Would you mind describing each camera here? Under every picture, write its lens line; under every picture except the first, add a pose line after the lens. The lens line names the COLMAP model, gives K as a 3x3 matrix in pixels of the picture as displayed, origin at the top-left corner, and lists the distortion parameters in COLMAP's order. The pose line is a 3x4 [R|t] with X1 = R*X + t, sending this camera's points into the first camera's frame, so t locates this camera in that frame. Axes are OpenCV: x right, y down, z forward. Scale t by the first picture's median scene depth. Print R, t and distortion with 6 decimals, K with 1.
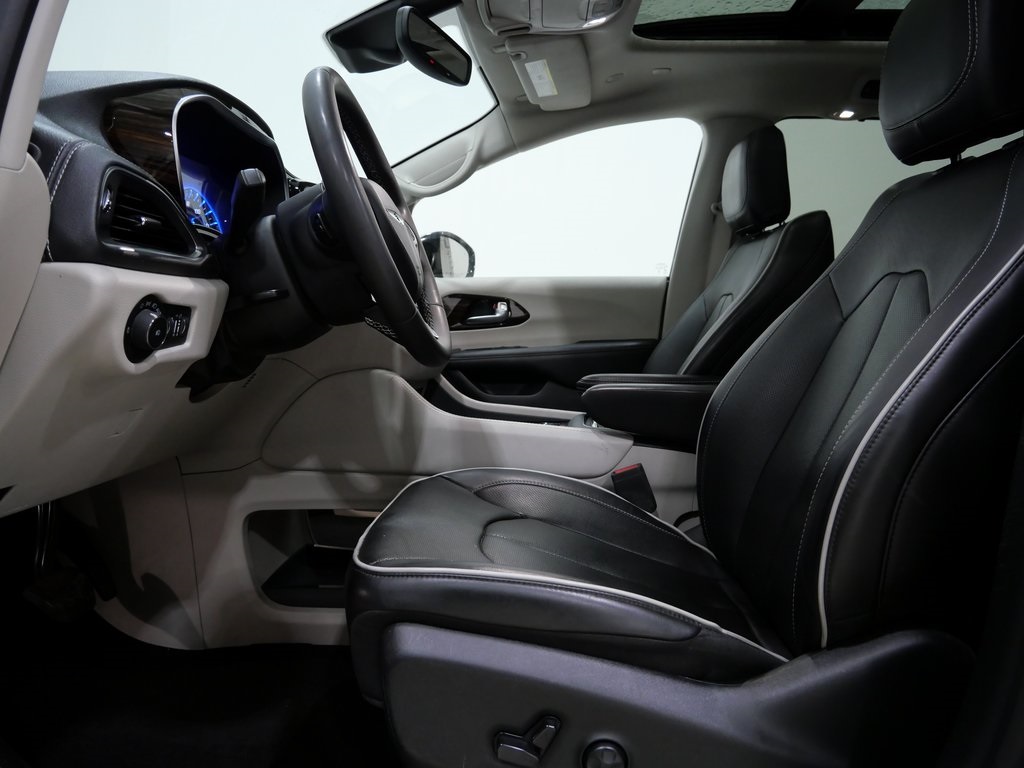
lens RADIAL K [[729.4, 0, 512.2], [0, 729.4, 381.1], [0, 0, 1]] dist [-0.039861, 0.005822]
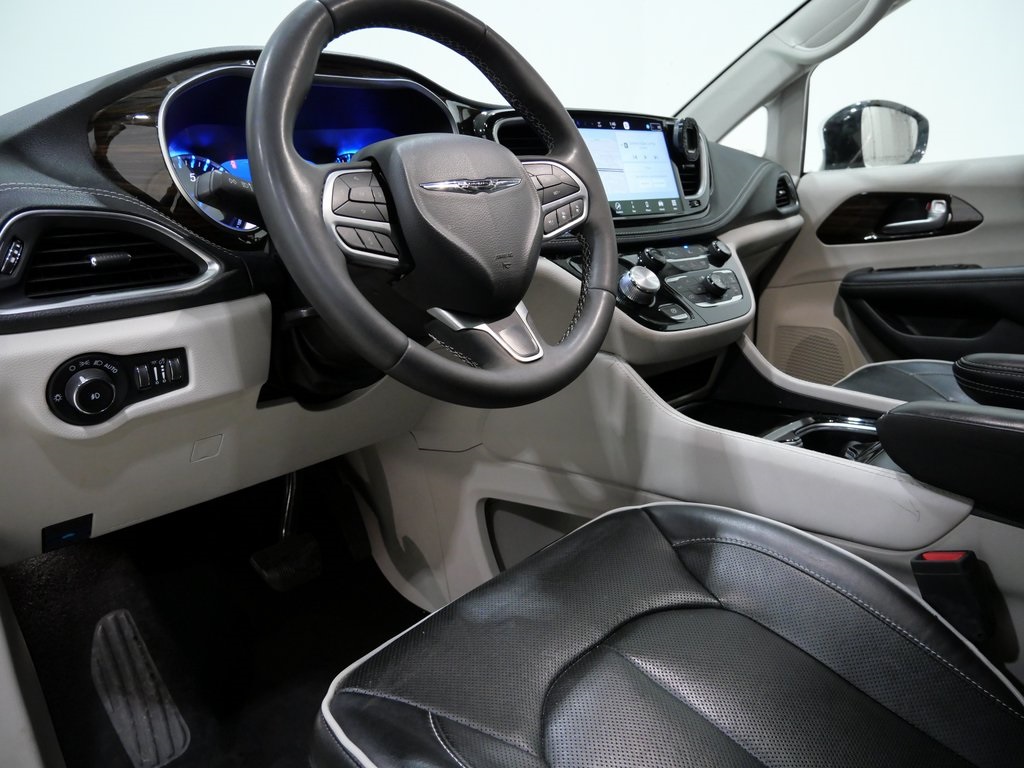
lens RADIAL K [[729.4, 0, 513.5], [0, 729.4, 385.1], [0, 0, 1]] dist [-0.039861, 0.005822]
pose [[0.757596, 0.096594, -0.645537, 0.247689], [0.025046, 0.983959, 0.176627, -0.119034], [0.652244, -0.149980, 0.743024, 0.364947]]
